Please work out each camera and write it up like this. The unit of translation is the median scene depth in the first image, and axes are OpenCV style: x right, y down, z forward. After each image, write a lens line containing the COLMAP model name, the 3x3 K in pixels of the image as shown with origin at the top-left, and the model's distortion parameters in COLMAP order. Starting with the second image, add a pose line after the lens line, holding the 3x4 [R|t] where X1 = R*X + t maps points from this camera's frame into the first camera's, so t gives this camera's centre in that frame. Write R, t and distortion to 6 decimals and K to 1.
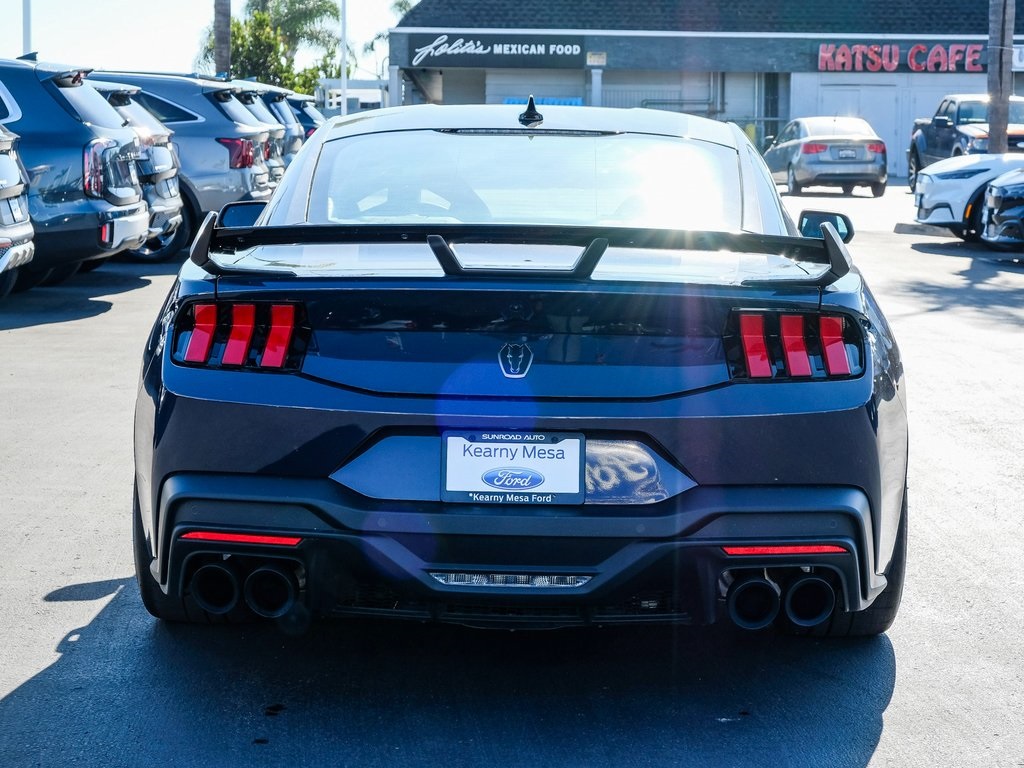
lens RADIAL K [[2219.7, 0, 511.9], [0, 2219.7, 386.6], [0, 0, 1]] dist [-0.055891, 0.000000]
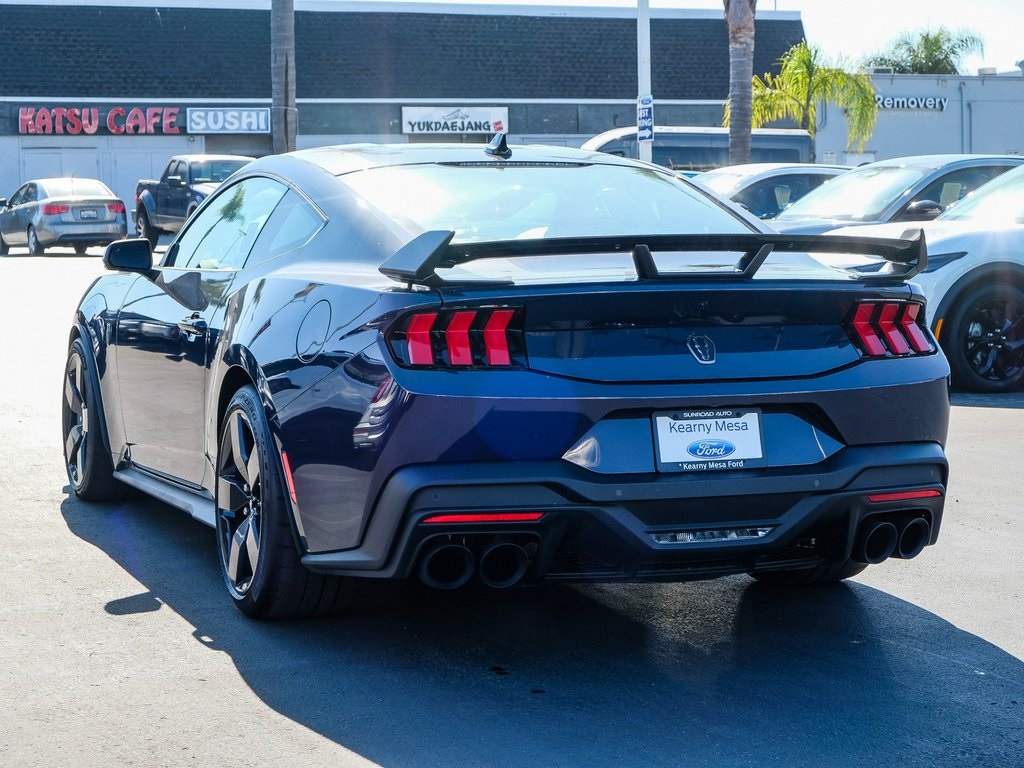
lens RADIAL K [[2219.7, 0, 509.7], [0, 2219.7, 381.8], [0, 0, 1]] dist [-0.055891, 0.000000]
pose [[0.919536, -0.045421, 0.390371, -0.433535], [0.057749, 0.998133, -0.019894, 0.017927], [-0.388739, 0.040837, 0.920443, -0.034820]]
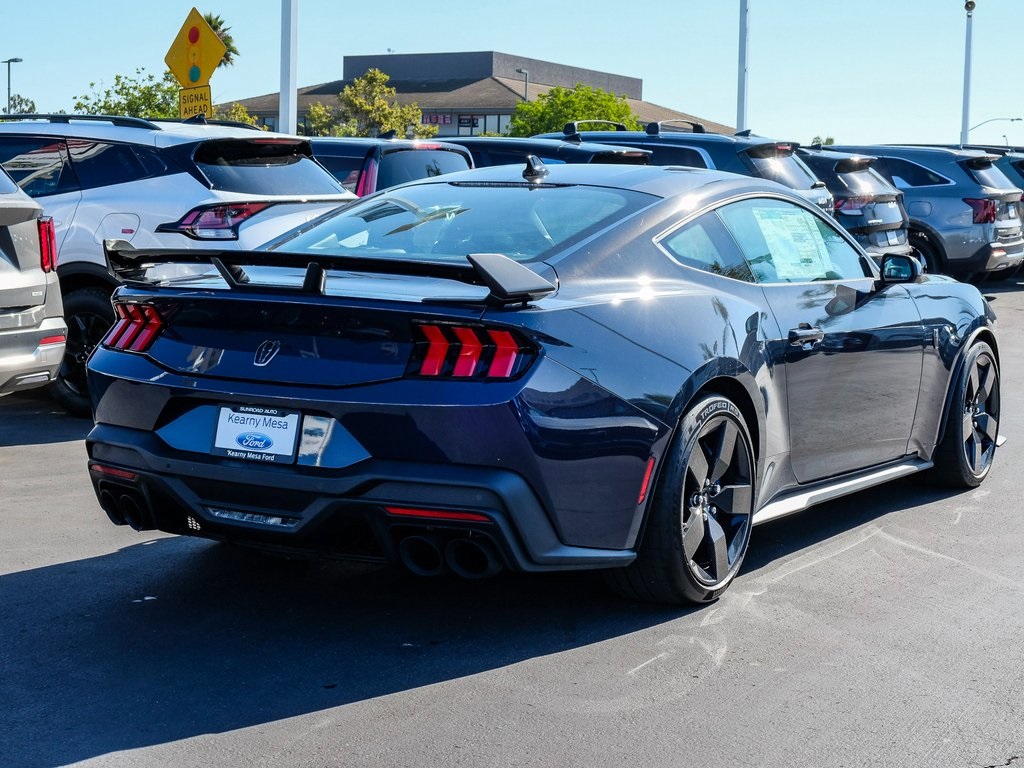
lens RADIAL K [[1768.7, 0, 509.6], [0, 1768.7, 383.2], [0, 0, 1]] dist [0.026708, 0.000000]
pose [[0.874389, 0.054495, -0.482155, 0.503587], [-0.058934, 0.998244, 0.005948, -0.006886], [0.481633, 0.023214, 0.876065, 0.109353]]
